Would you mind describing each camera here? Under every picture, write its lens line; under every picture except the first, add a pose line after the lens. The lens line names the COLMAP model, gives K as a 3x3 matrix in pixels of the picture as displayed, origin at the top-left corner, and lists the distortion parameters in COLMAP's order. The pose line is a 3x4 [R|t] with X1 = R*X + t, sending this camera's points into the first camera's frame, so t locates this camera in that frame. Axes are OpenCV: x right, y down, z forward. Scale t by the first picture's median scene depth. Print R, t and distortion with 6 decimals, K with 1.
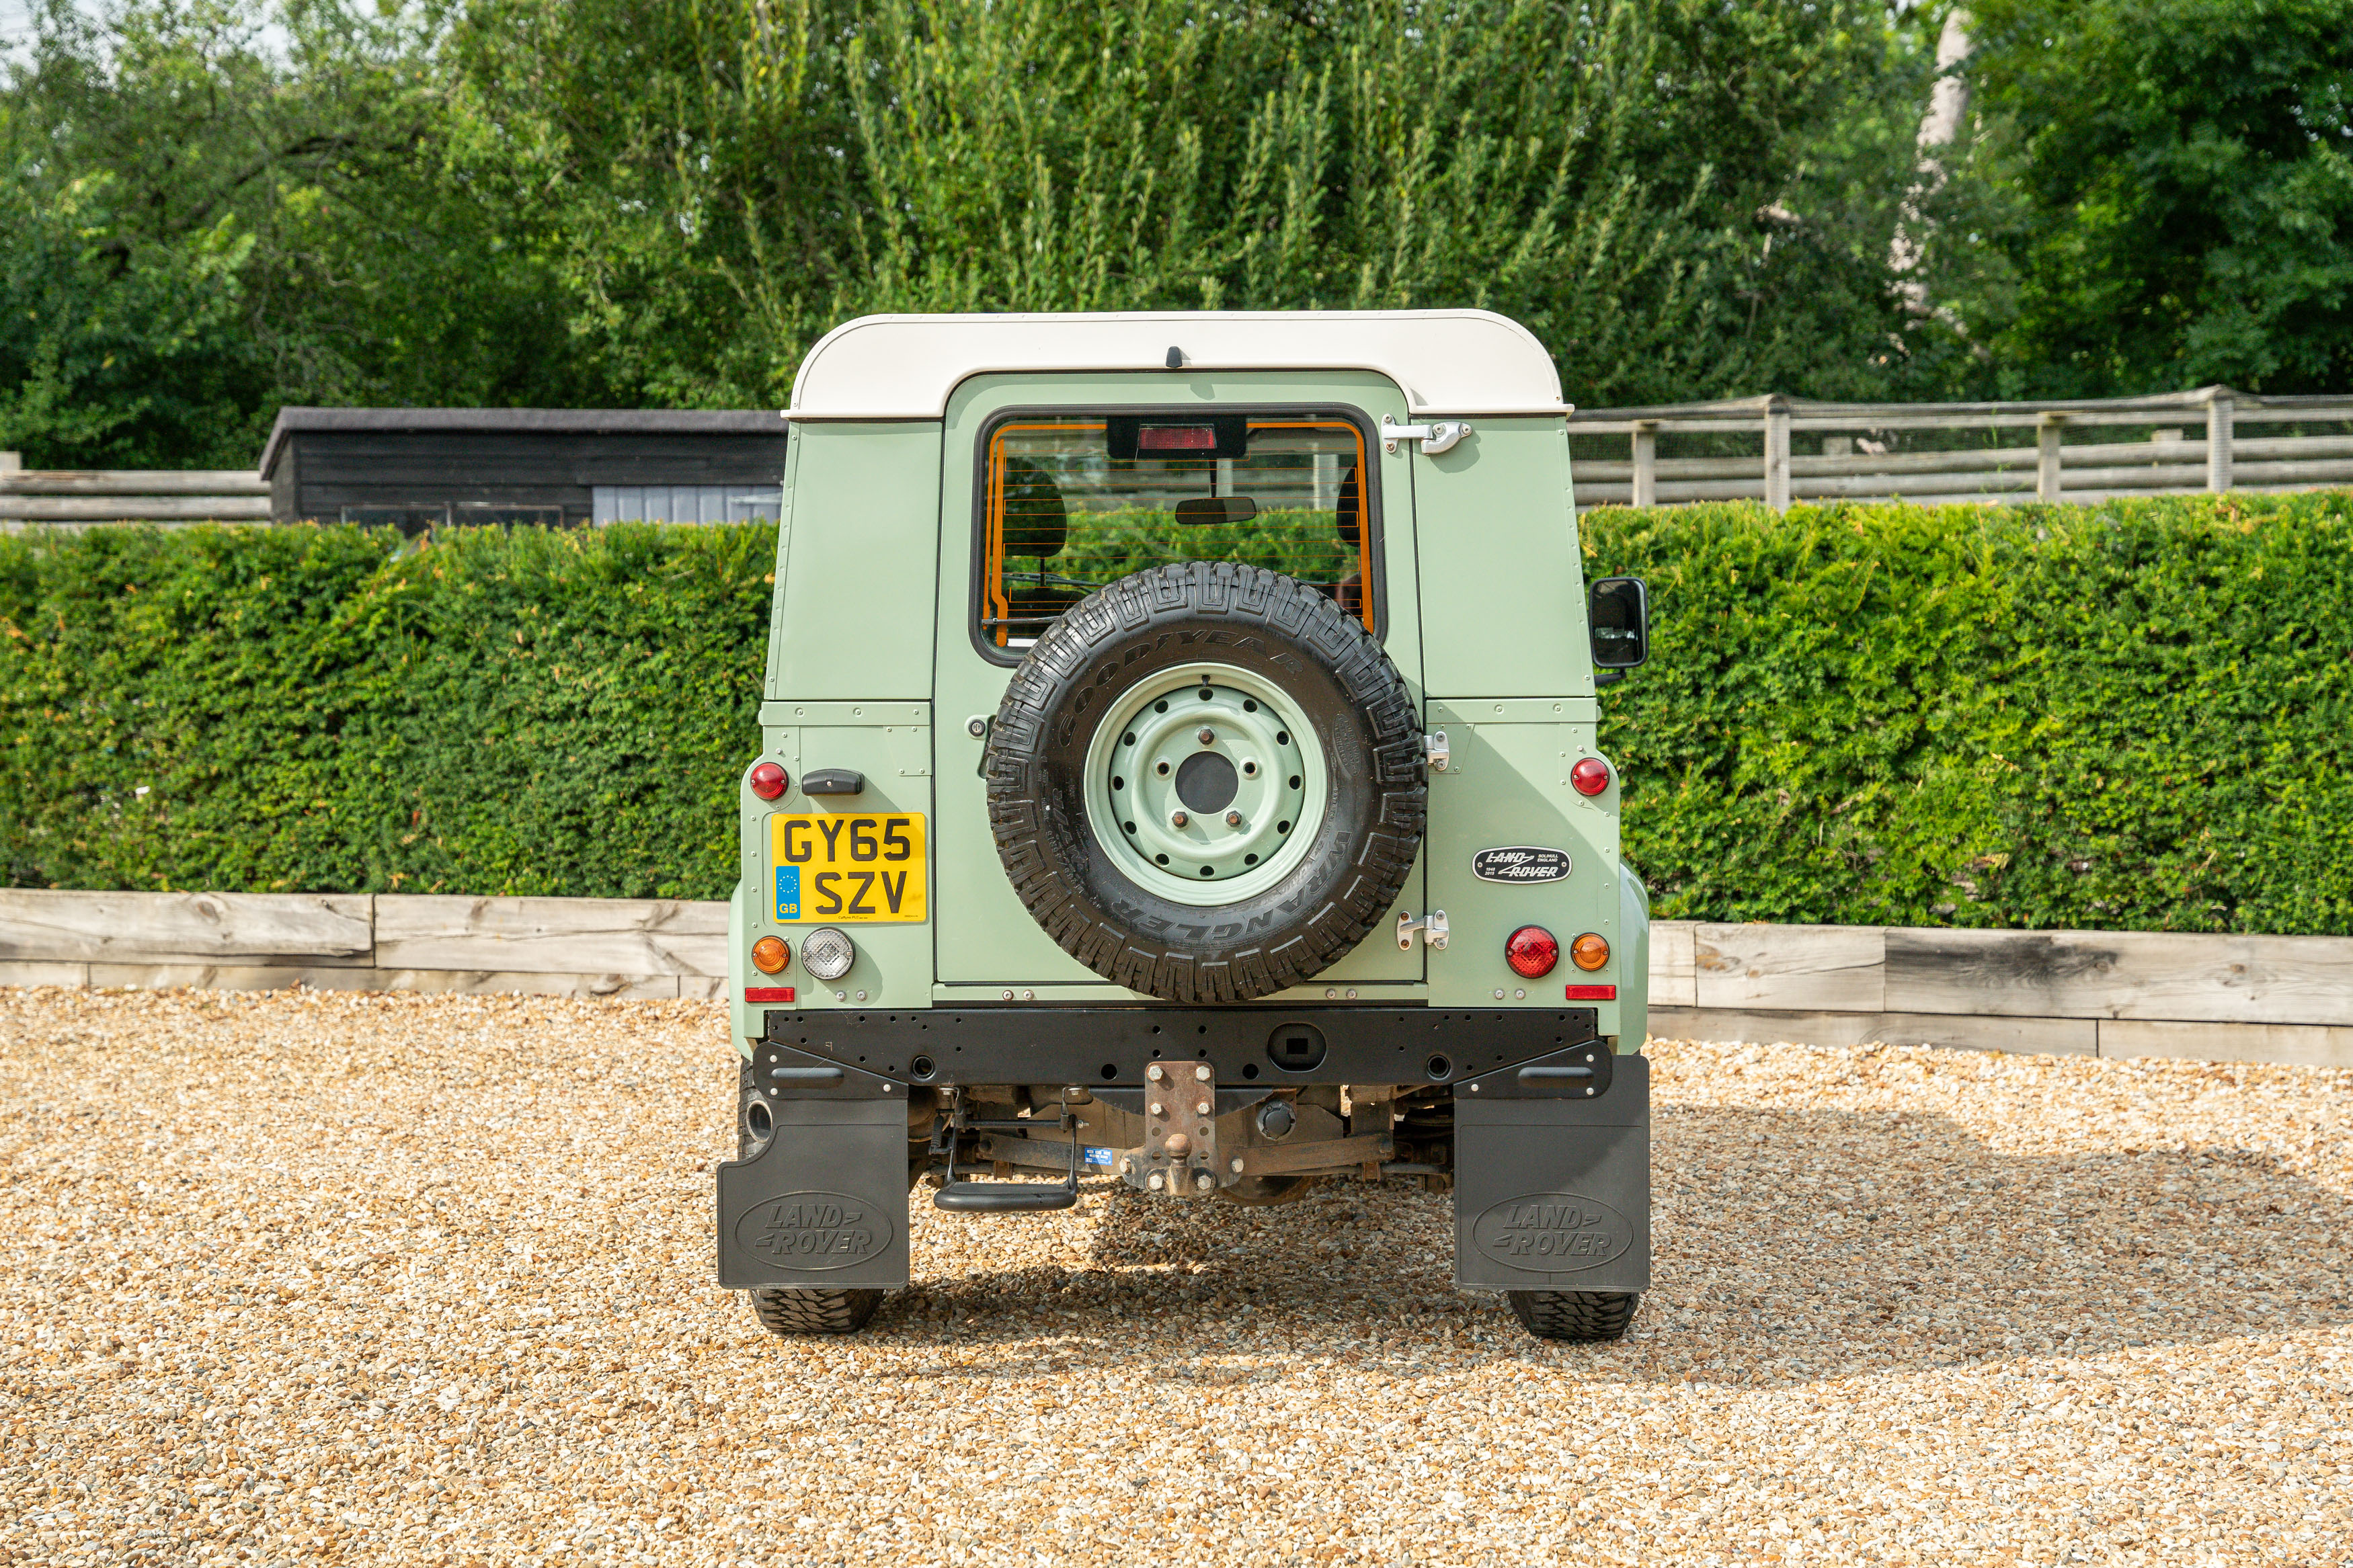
lens RADIAL K [[4289.7, 0, 1213.9], [0, 4289.7, 824.8], [0, 0, 1]] dist [0.176429, 0.279214]
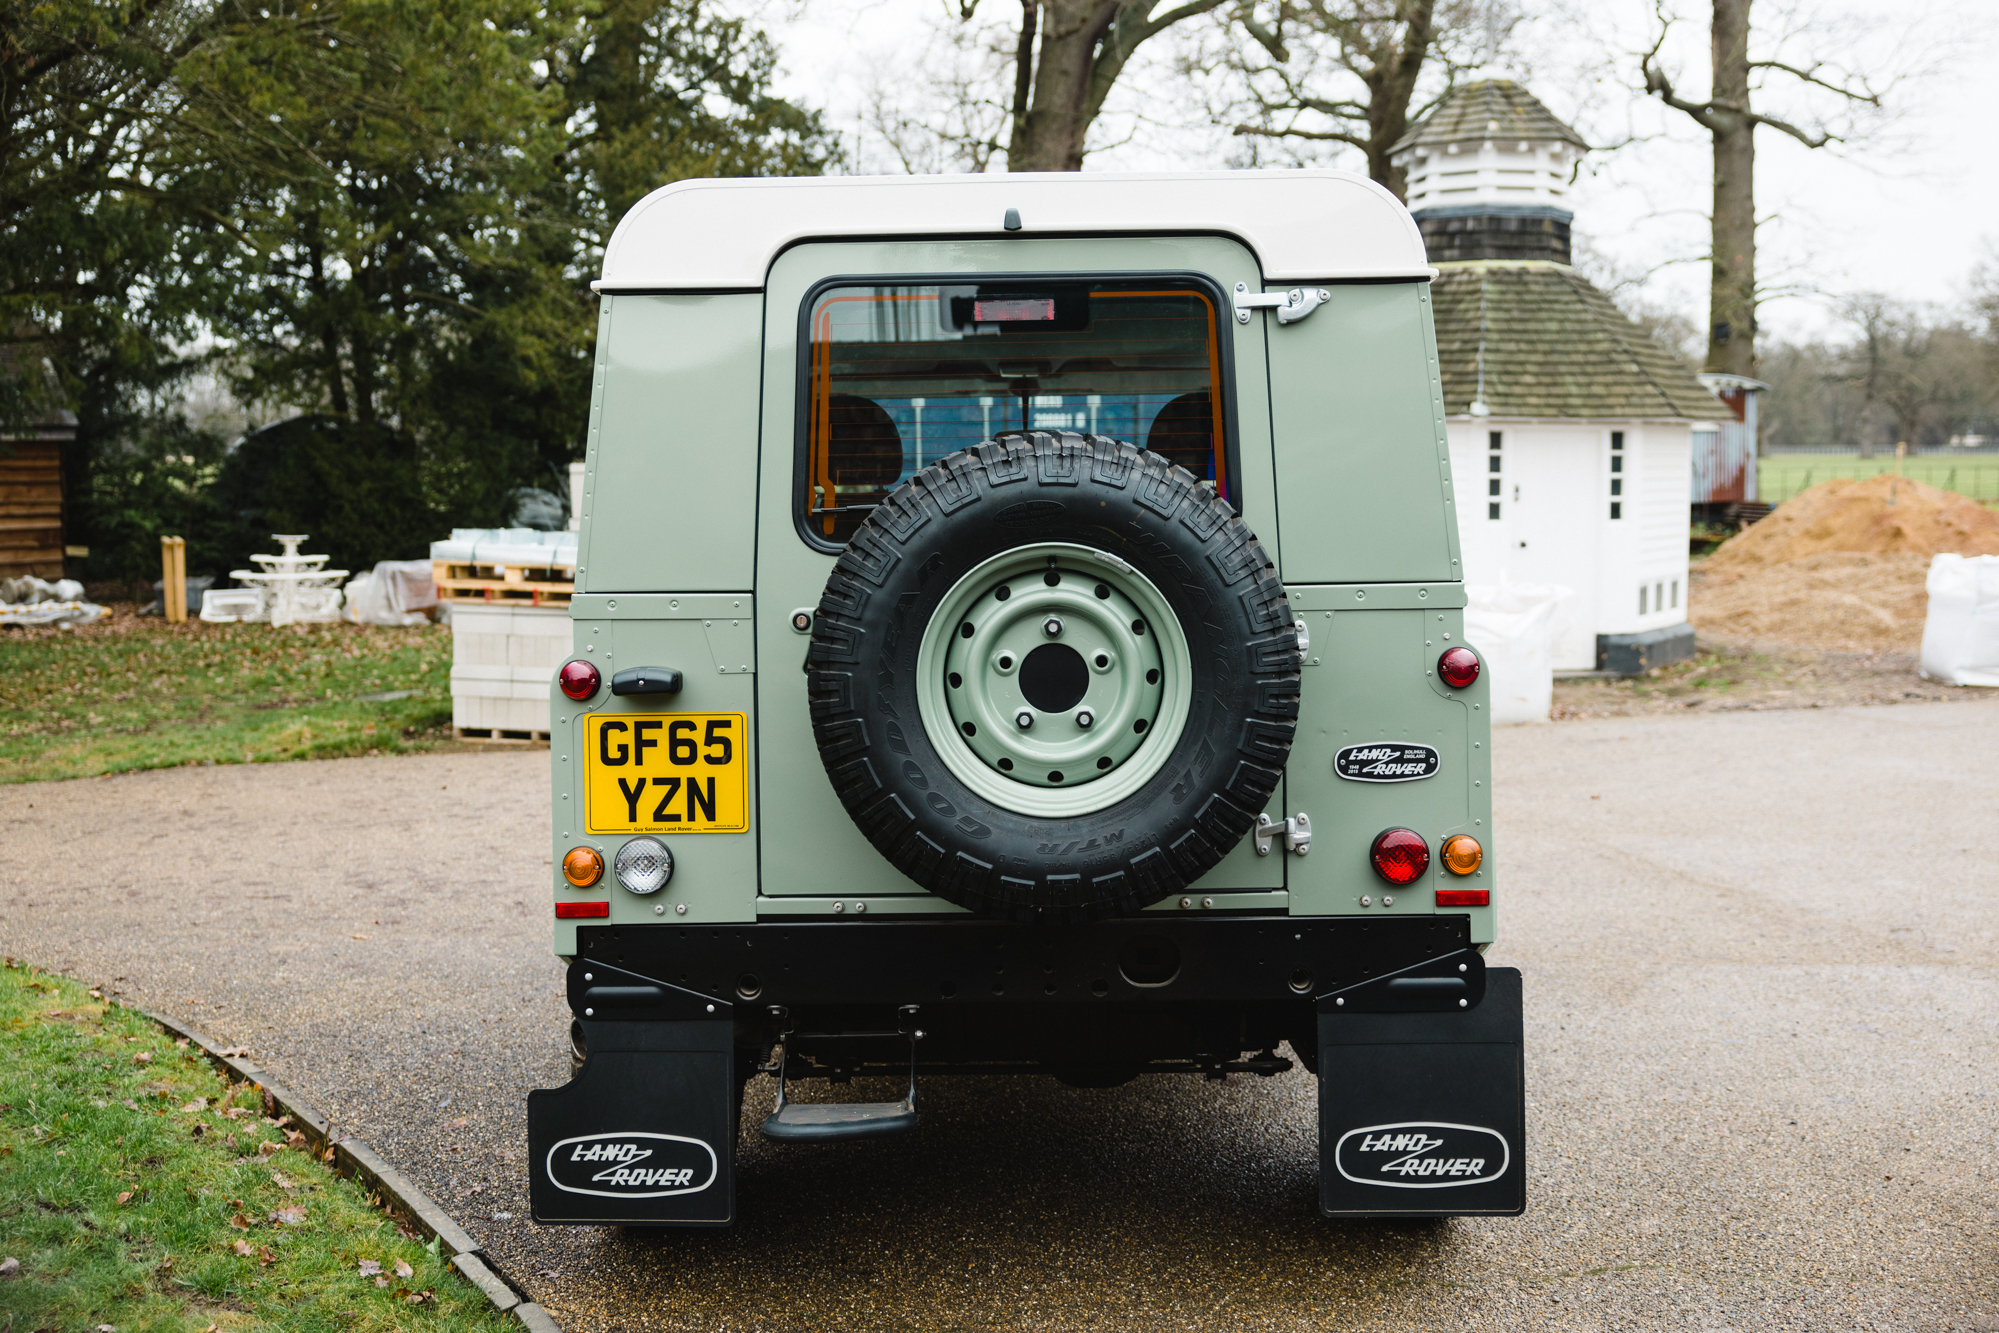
lens RADIAL K [[1916.7, 0, 1062.5], [0, 1916.7, 655.3], [0, 0, 1]] dist [0.007396, 0.000154]
pose [[0.999208, -0.011063, 0.038220, -0.008337], [0.011850, 0.999721, -0.020426, -0.003474], [-0.037983, 0.020862, 0.999061, 0.329304]]
